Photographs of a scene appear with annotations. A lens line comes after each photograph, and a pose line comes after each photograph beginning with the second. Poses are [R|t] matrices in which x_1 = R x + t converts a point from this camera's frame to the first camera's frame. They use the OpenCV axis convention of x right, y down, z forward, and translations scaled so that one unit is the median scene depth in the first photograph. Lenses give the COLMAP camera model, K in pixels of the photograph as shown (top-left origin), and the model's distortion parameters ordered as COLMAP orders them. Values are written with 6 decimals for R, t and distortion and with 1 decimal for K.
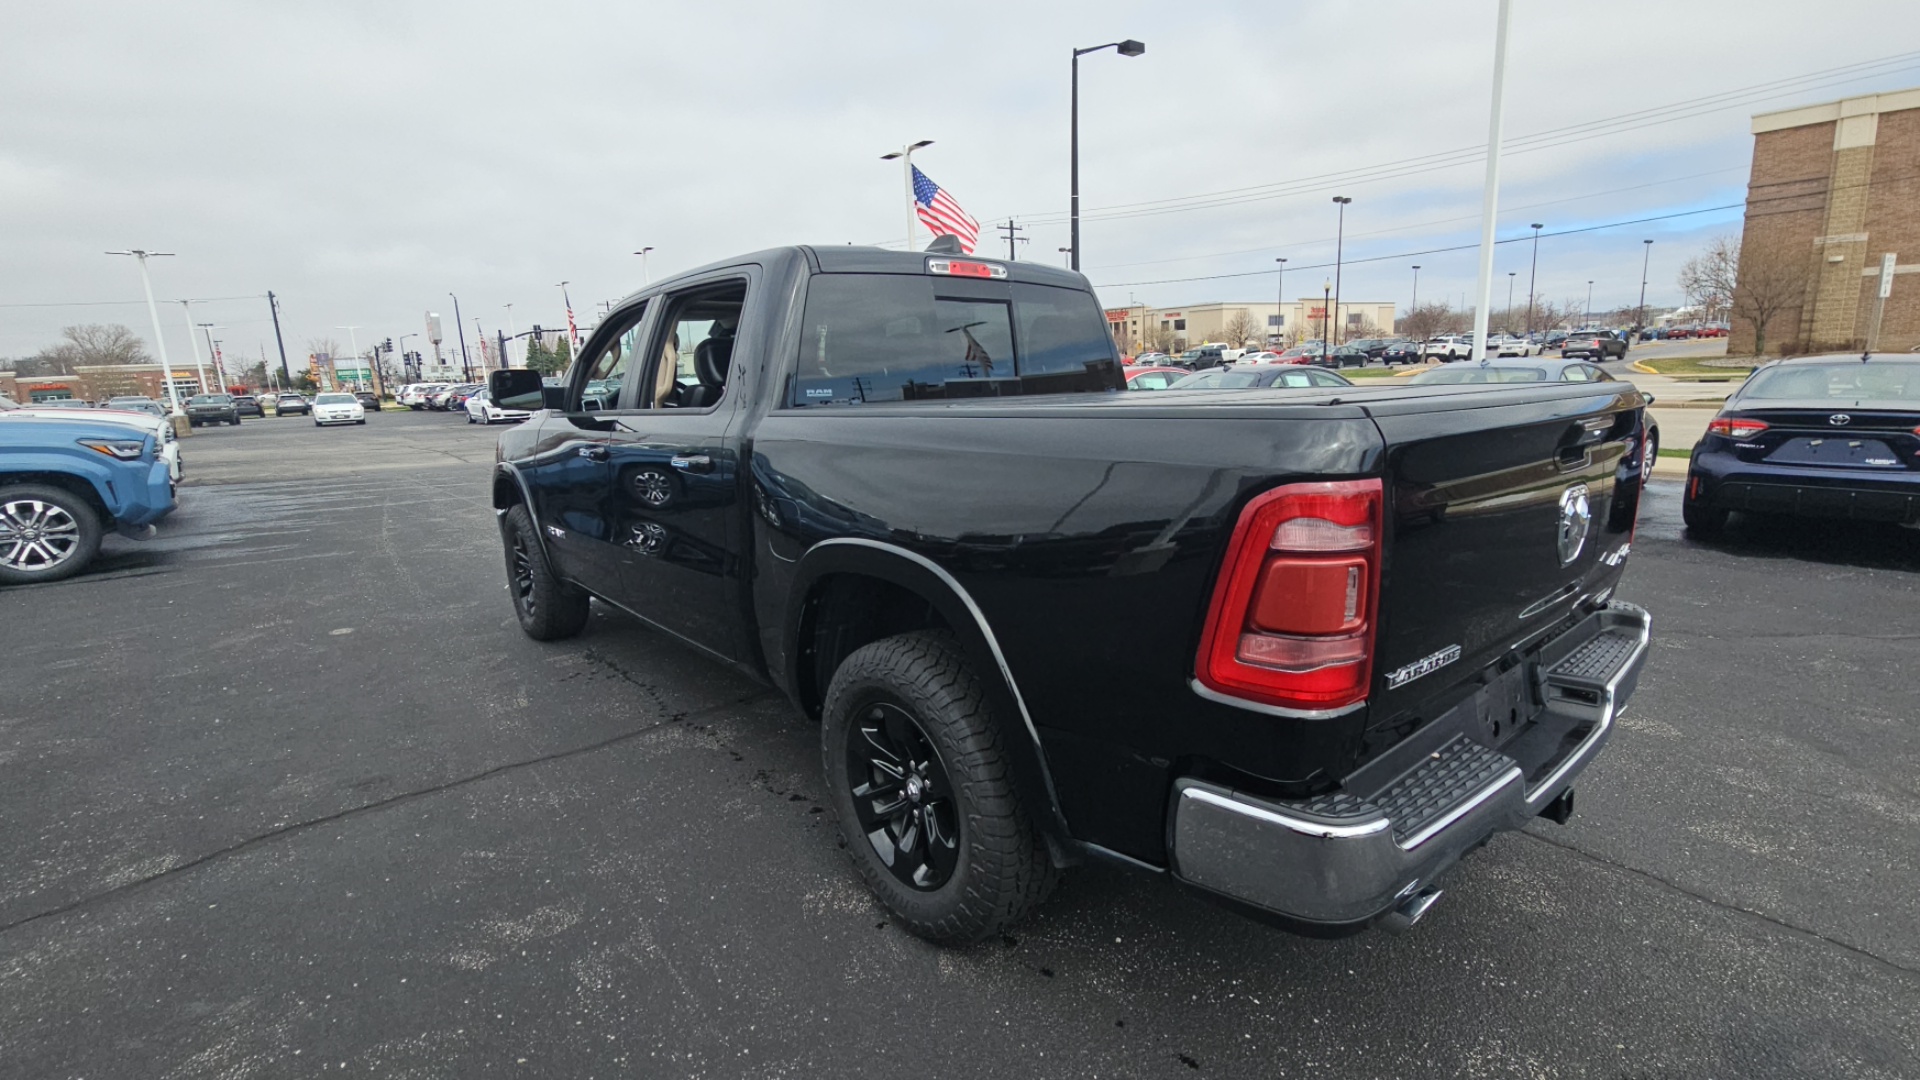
lens RADIAL K [[878.2, 0, 981.4], [0, 878.2, 547.7], [0, 0, 1]] dist [0.004947, -0.005306]
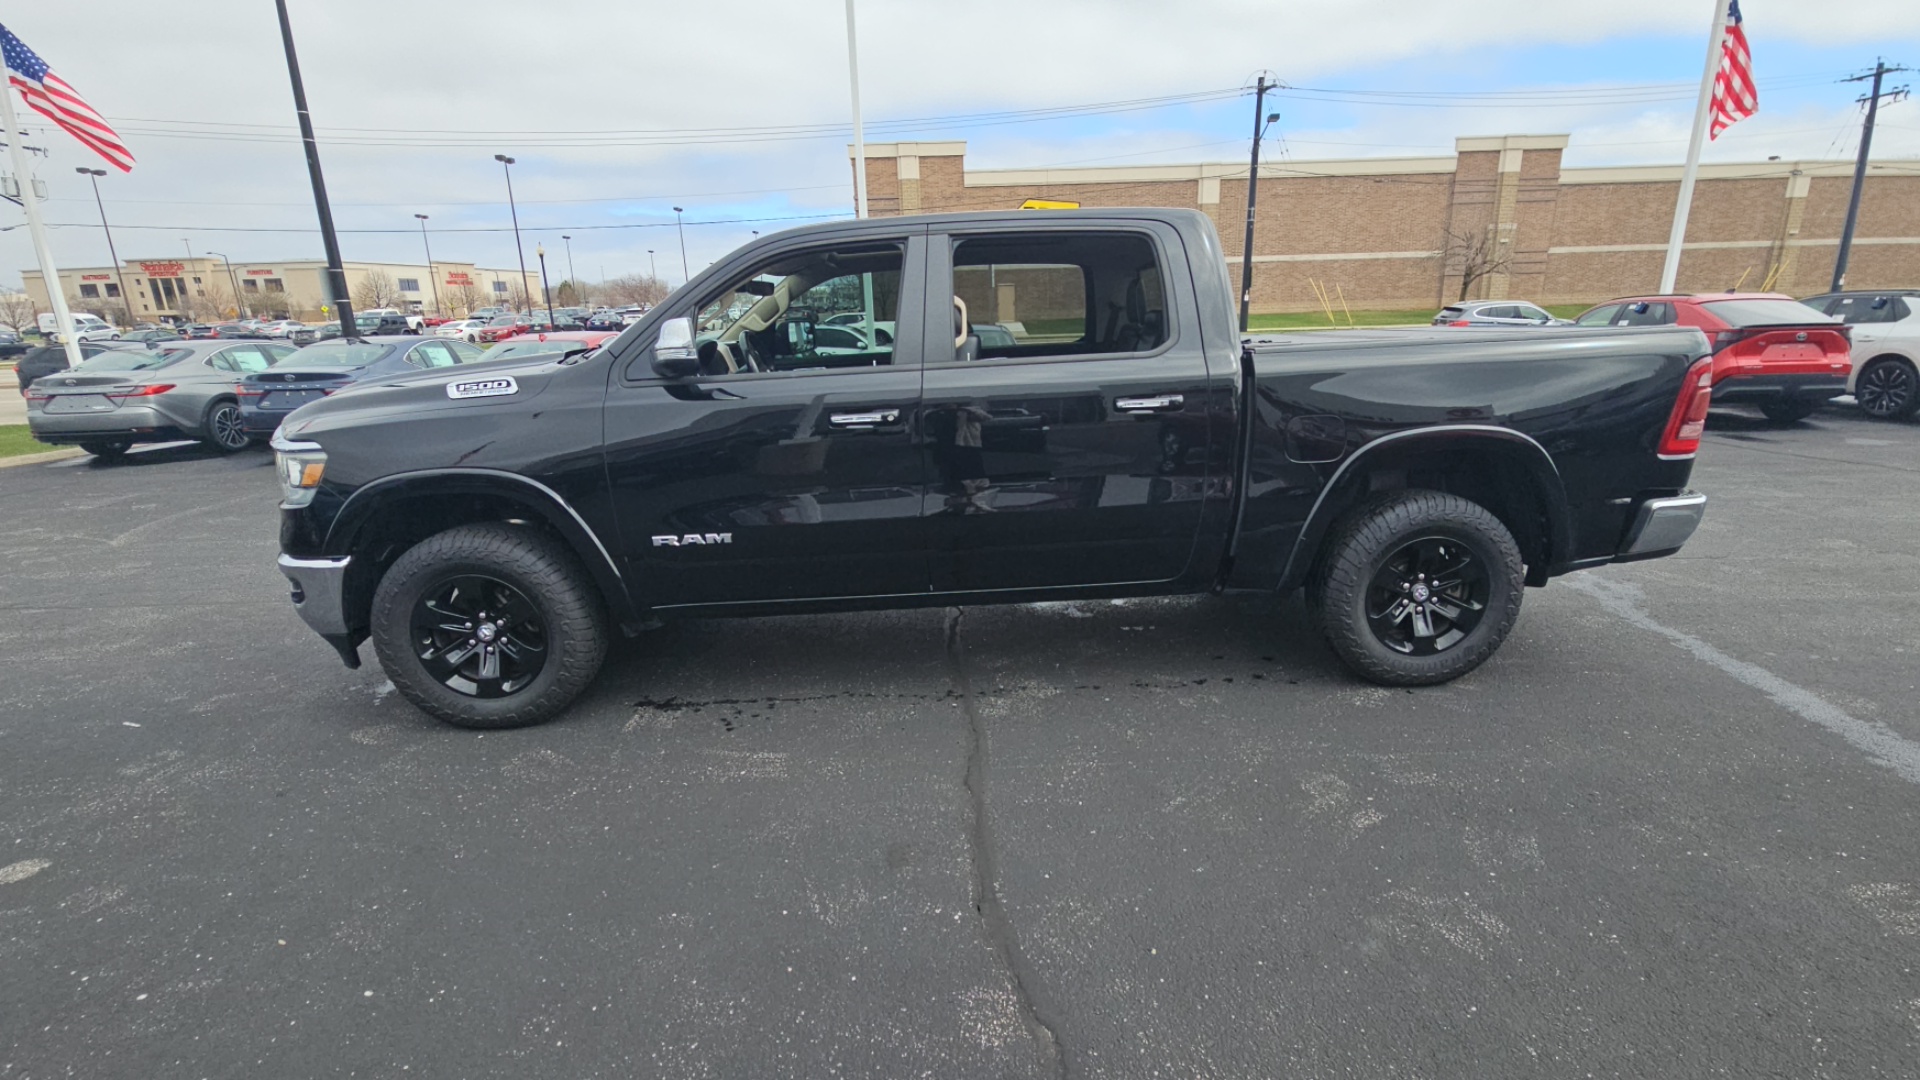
lens RADIAL K [[878.2, 0, 981.4], [0, 878.2, 547.7], [0, 0, 1]] dist [0.004947, -0.005306]
pose [[0.602092, -0.190103, 0.775465, -0.958705], [0.165941, 0.979828, 0.111361, -0.056788], [-0.780992, 0.061632, 0.621492, 0.359823]]
